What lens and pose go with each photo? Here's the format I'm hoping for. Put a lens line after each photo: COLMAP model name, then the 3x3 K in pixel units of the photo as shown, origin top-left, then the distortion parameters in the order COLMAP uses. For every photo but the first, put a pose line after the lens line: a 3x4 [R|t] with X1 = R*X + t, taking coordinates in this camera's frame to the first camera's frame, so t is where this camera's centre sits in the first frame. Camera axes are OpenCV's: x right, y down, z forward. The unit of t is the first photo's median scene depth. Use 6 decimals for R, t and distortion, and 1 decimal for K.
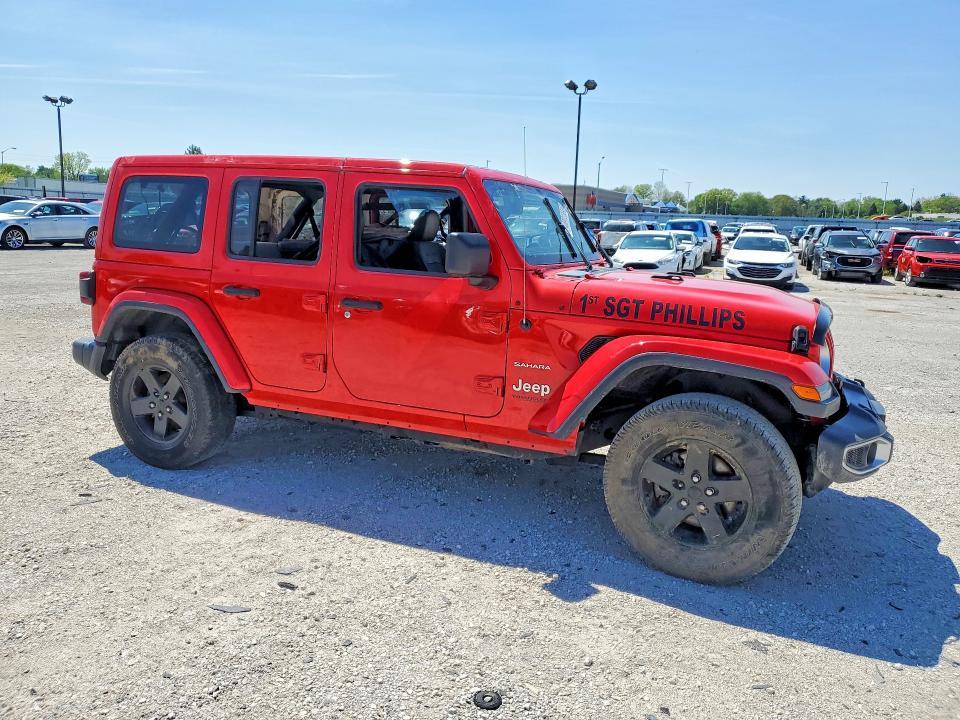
lens RADIAL K [[742.8, 0, 486.5], [0, 742.8, 357.0], [0, 0, 1]] dist [0.020602, 0.006978]
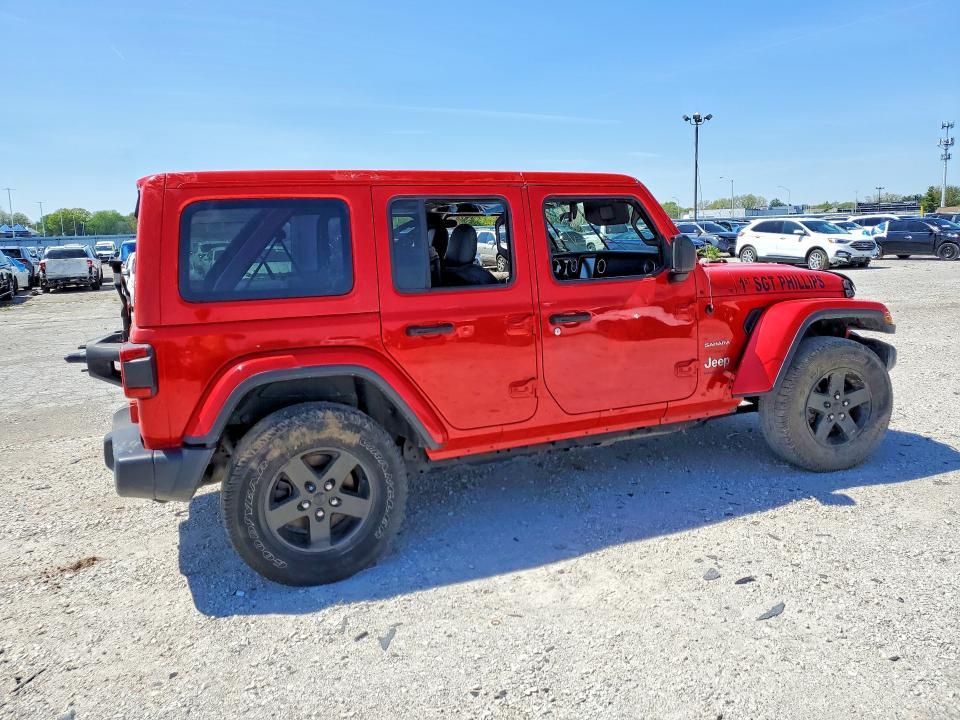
lens RADIAL K [[742.8, 0, 486.5], [0, 742.8, 357.0], [0, 0, 1]] dist [0.020602, 0.006978]
pose [[0.684421, -0.182940, 0.705763, -0.859472], [0.197695, 0.978309, 0.061870, -0.094107], [-0.701773, 0.097180, 0.705741, 0.354142]]
